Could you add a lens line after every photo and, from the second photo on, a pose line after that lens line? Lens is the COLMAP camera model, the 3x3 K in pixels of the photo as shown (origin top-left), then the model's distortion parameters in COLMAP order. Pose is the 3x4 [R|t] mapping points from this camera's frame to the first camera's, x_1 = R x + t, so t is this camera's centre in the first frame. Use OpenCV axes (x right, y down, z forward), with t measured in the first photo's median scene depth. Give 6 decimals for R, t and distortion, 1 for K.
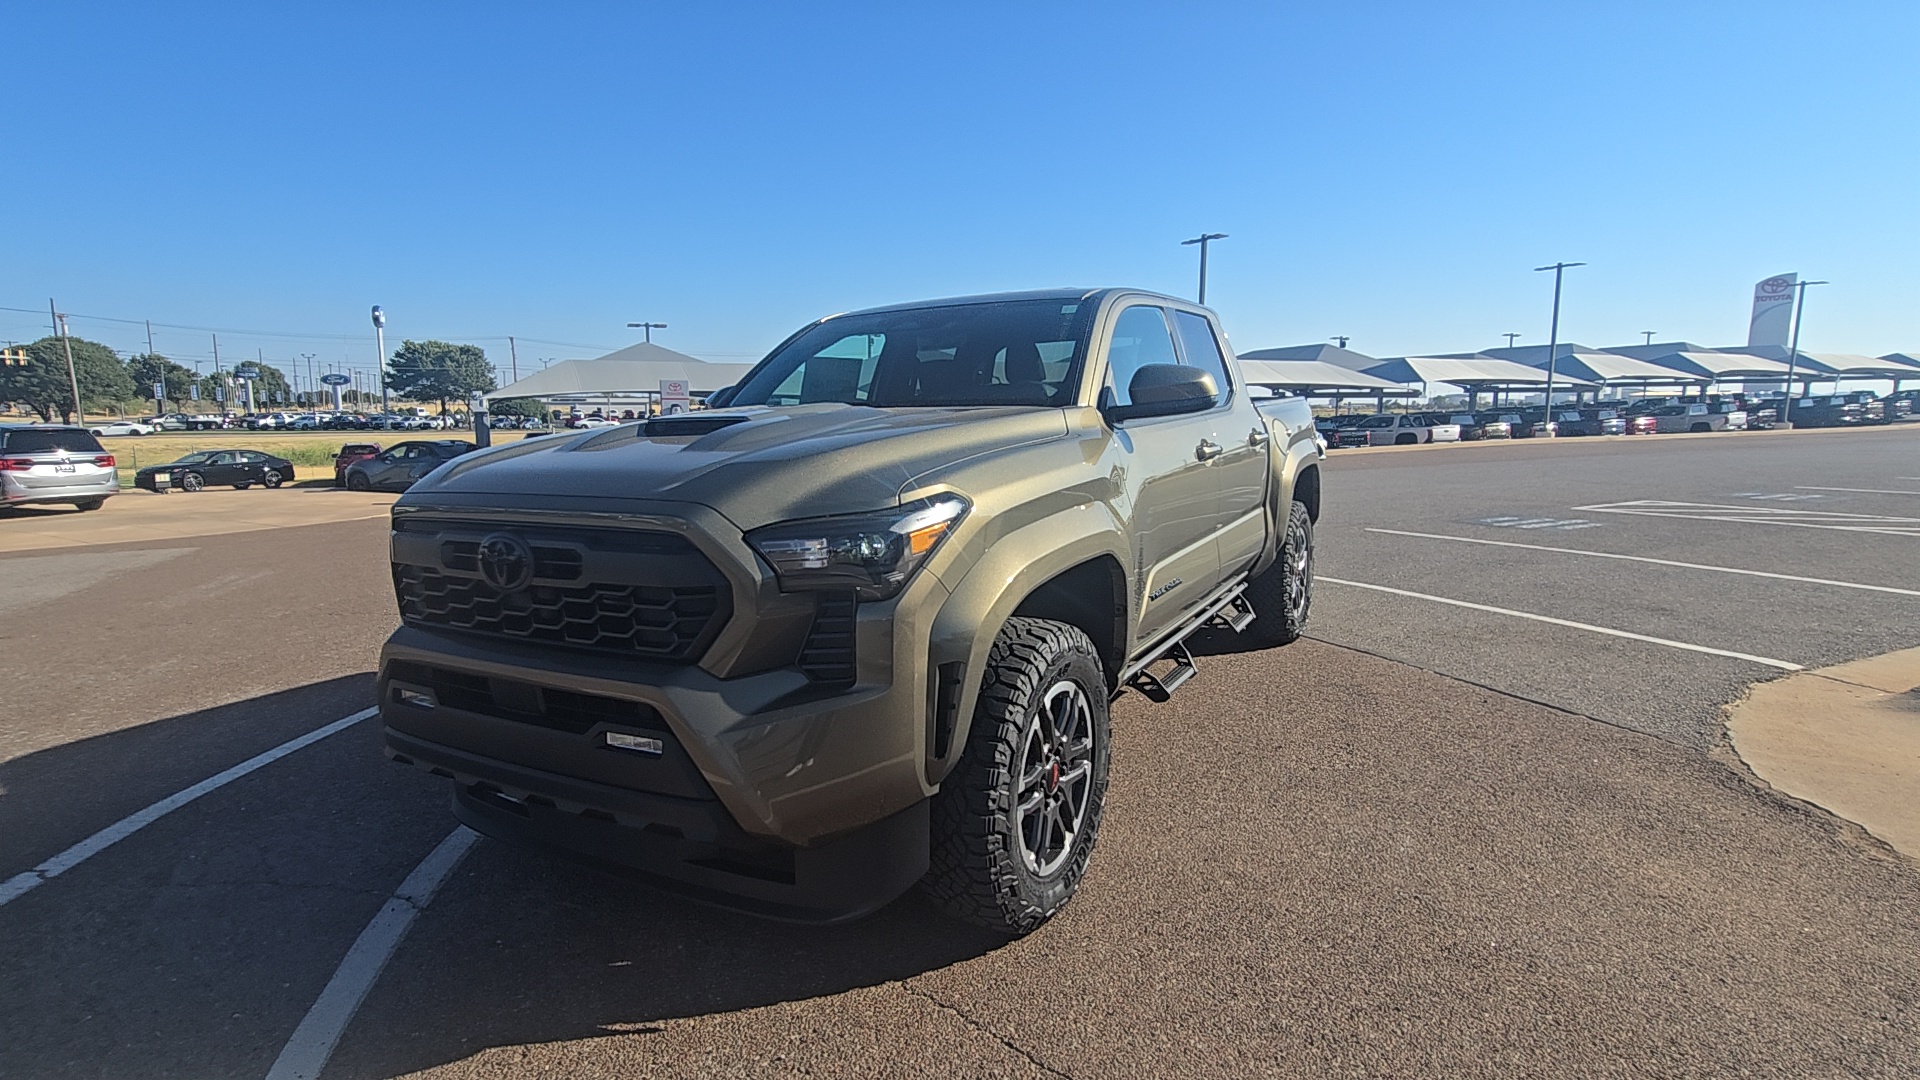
lens RADIAL K [[937.3, 0, 916.1], [0, 937.3, 557.0], [0, 0, 1]] dist [-0.003590, -0.000203]
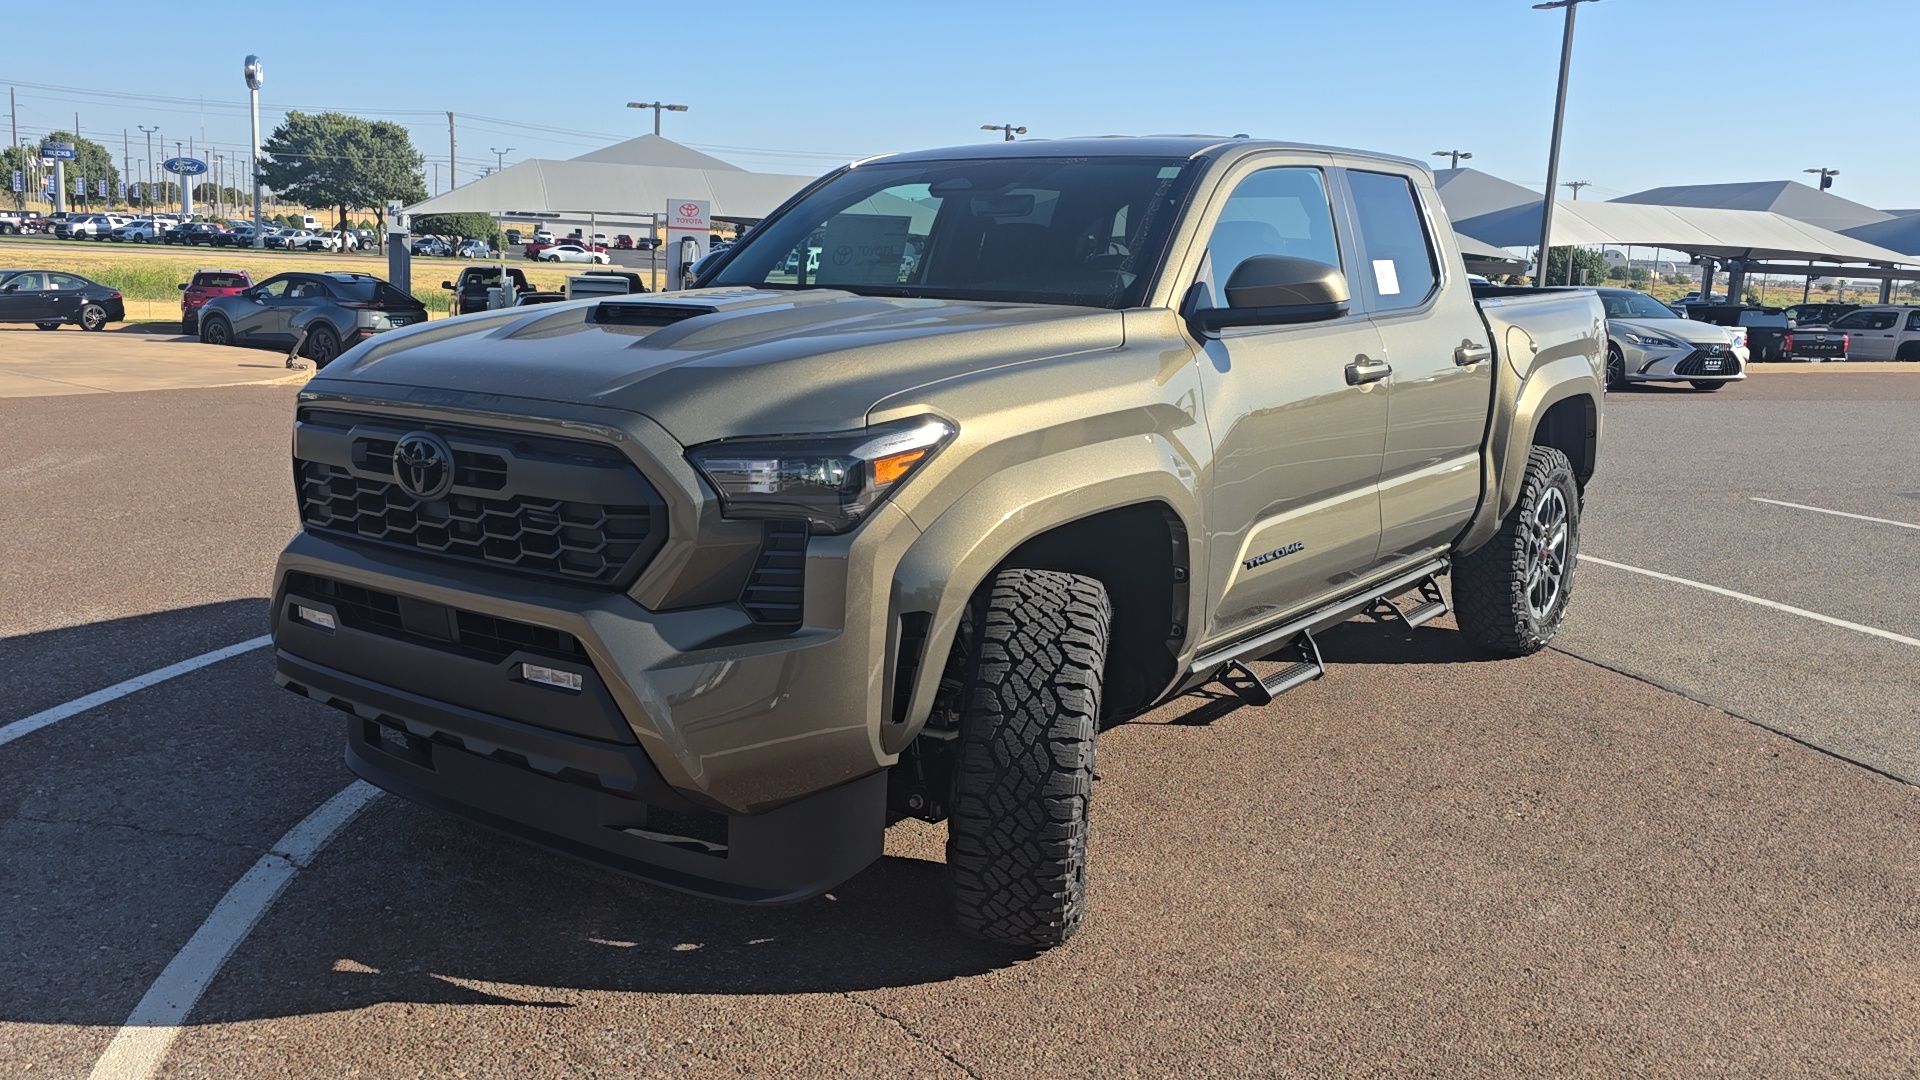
lens RADIAL K [[1572.2, 0, 944.0], [0, 1572.2, 528.3], [0, 0, 1]] dist [0.003639, 0.003271]
pose [[0.993573, 0.067587, -0.090800, 0.121572], [-0.065597, 0.997540, 0.024728, -0.001472], [0.092248, -0.018612, 0.995562, -0.278093]]
